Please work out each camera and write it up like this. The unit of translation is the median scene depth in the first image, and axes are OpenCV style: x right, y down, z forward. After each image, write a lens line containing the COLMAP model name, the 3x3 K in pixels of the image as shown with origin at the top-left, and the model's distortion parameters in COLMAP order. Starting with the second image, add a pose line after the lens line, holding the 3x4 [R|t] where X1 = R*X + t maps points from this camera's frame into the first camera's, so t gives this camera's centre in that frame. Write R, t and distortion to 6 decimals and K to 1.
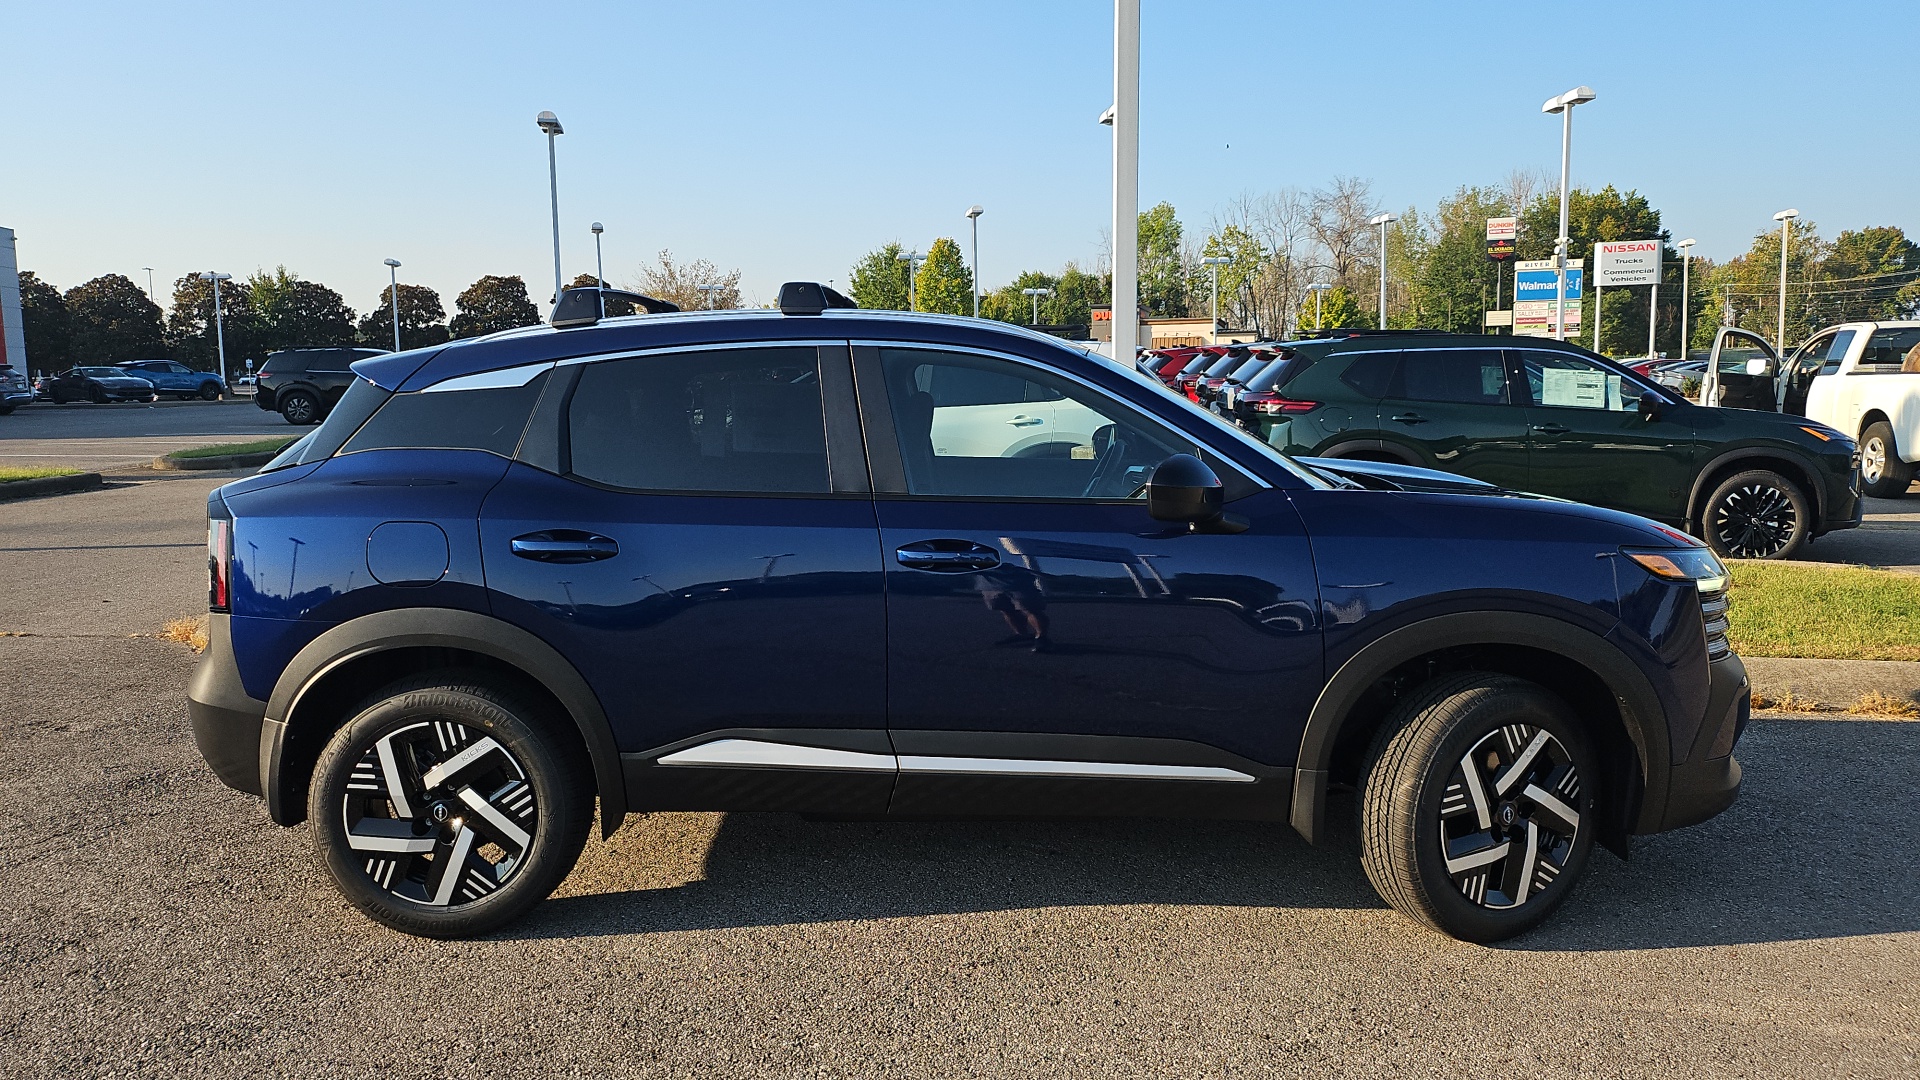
lens RADIAL K [[1316.9, 0, 960.0], [0, 1316.9, 540.0], [0, 0, 1]] dist [0.047472, -0.002170]
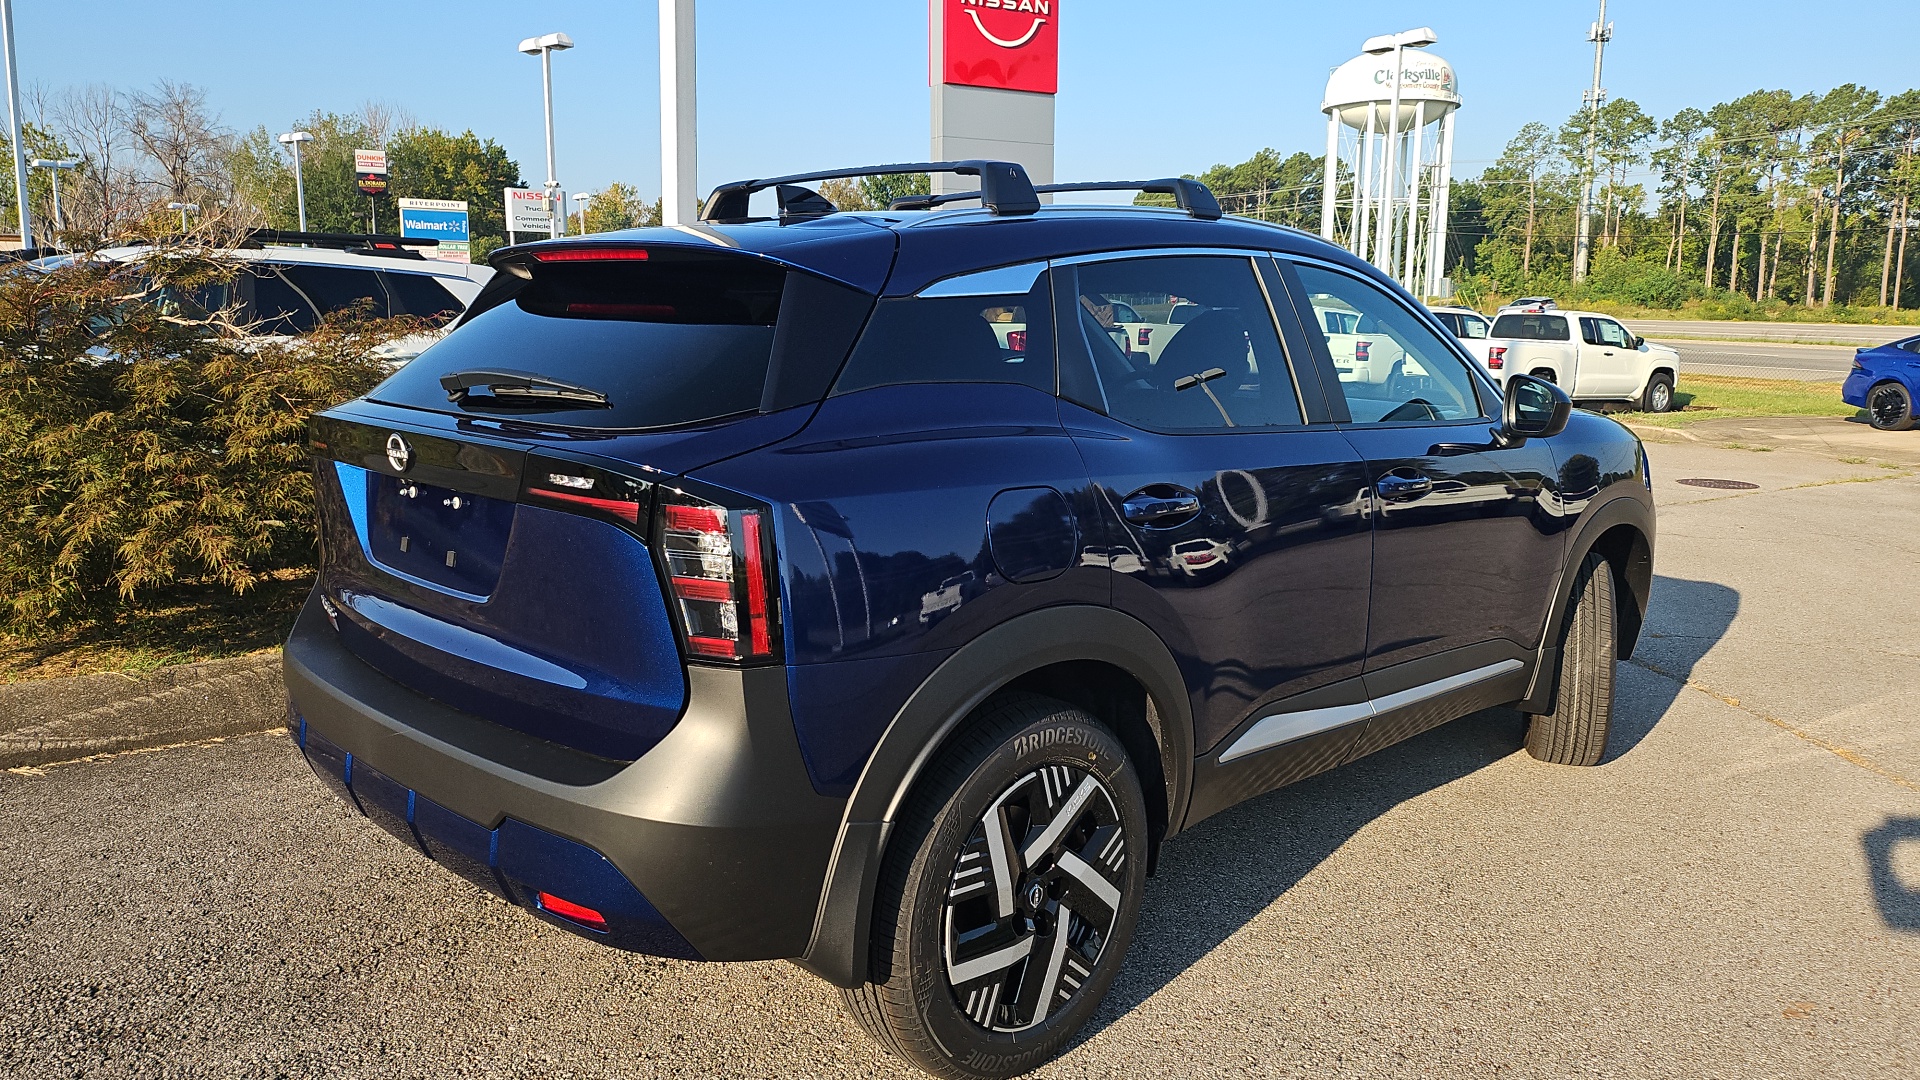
lens RADIAL K [[1353.6, 0, 969.0], [0, 1353.6, 538.5], [0, 0, 1]] dist [0.051497, -0.076020]
pose [[0.691100, -0.093316, 0.716709, -0.096730], [0.066349, 0.995634, 0.065654, -0.003624], [-0.719707, 0.002179, 0.694274, 0.055185]]
